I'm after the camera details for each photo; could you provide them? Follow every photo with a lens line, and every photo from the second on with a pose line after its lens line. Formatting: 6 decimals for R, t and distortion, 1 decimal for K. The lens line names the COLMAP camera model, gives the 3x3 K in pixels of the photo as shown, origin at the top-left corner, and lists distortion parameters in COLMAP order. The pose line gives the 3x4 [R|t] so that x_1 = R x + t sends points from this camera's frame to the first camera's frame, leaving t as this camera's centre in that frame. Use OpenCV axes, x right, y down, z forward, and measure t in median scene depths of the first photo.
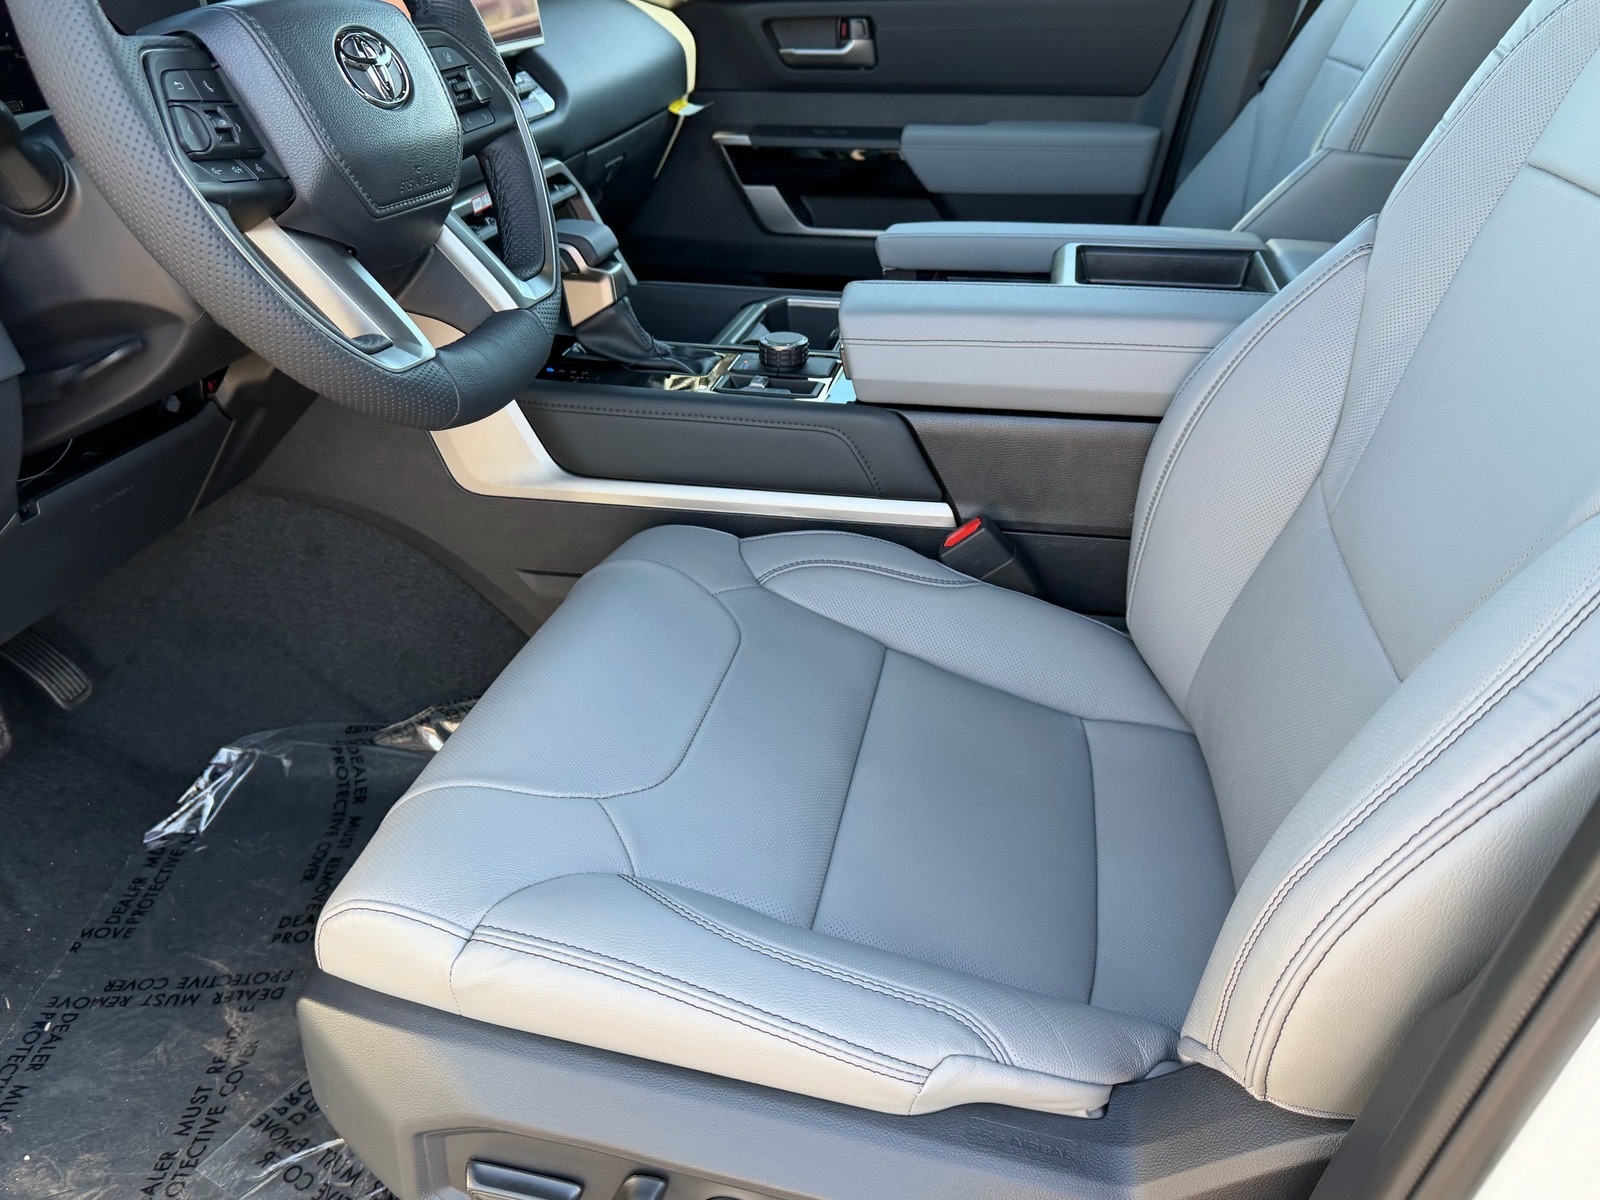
lens RADIAL K [[1282.0, 0, 817.0], [0, 1282.0, 634.4], [0, 0, 1]] dist [0.097908, -0.182084]
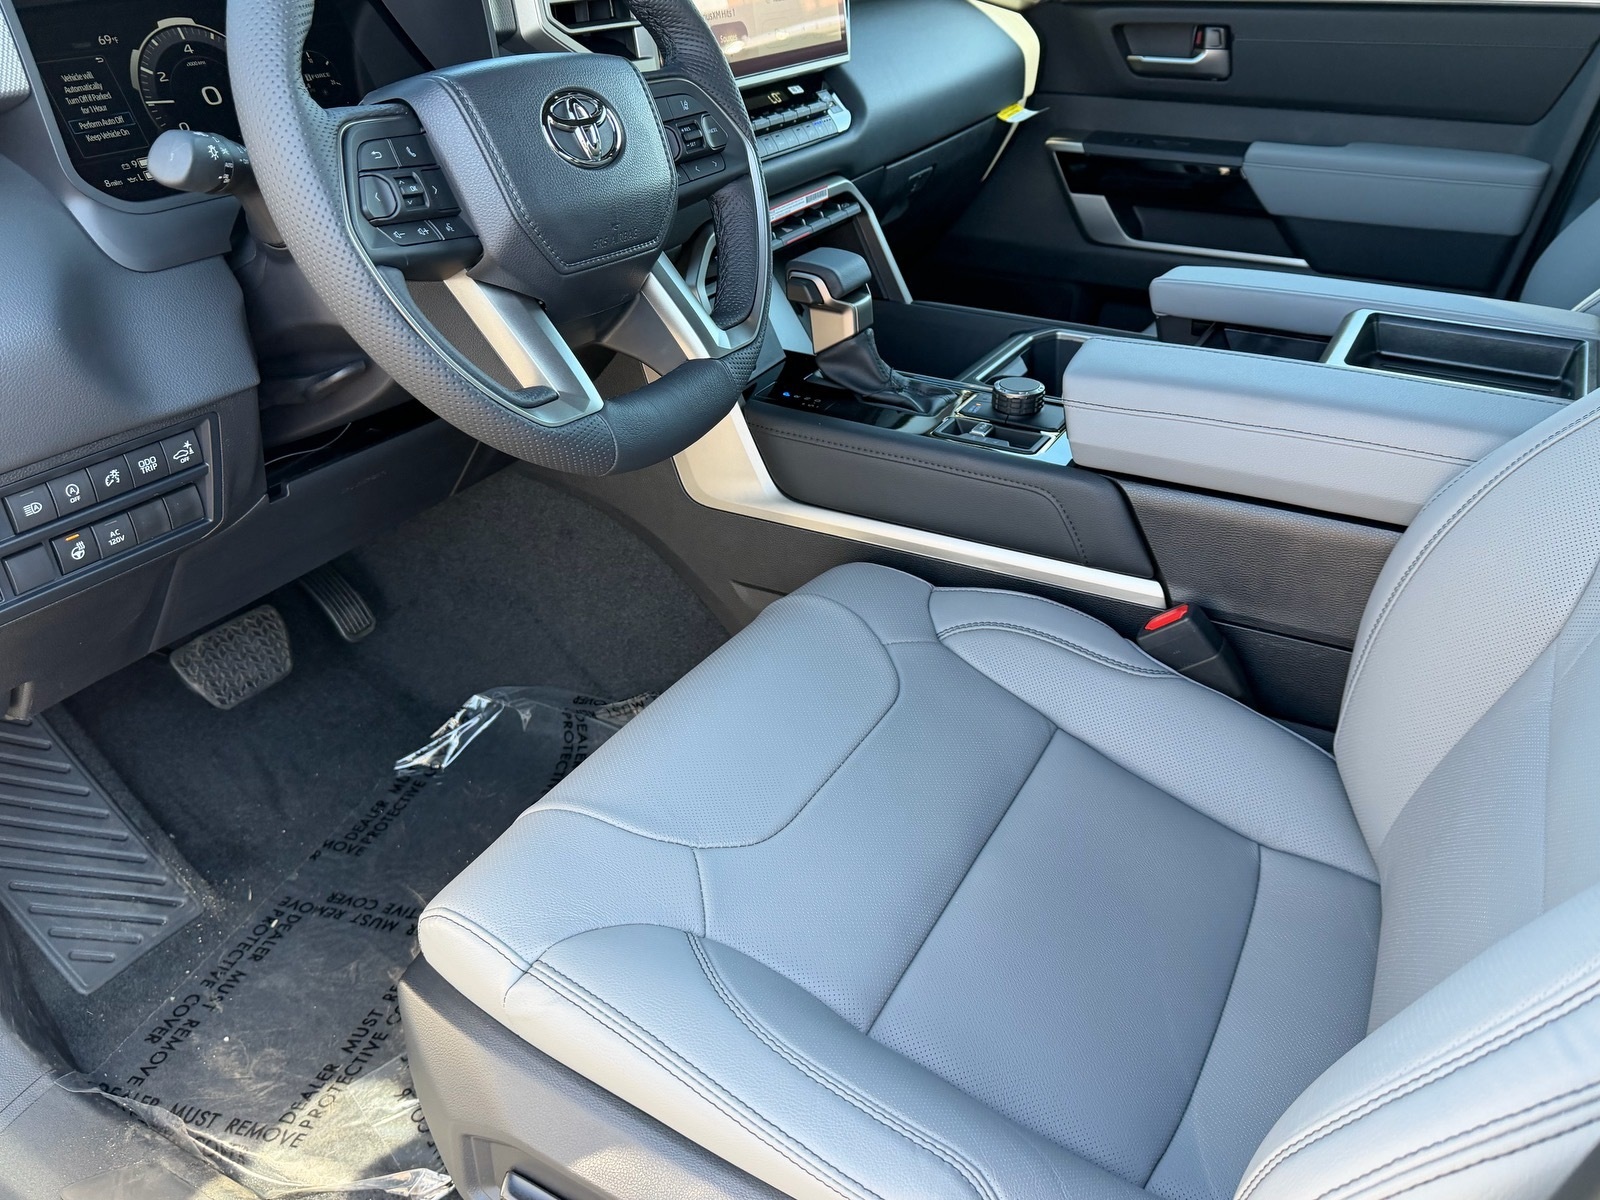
lens RADIAL K [[1275.1, 0, 803.6], [0, 1275.1, 612.8], [0, 0, 1]] dist [0.130579, -0.269138]
pose [[0.949383, 0.152662, -0.274528, 0.119826], [-0.147913, 0.988268, 0.038046, -0.079767], [0.277116, 0.004486, 0.960826, 0.032856]]
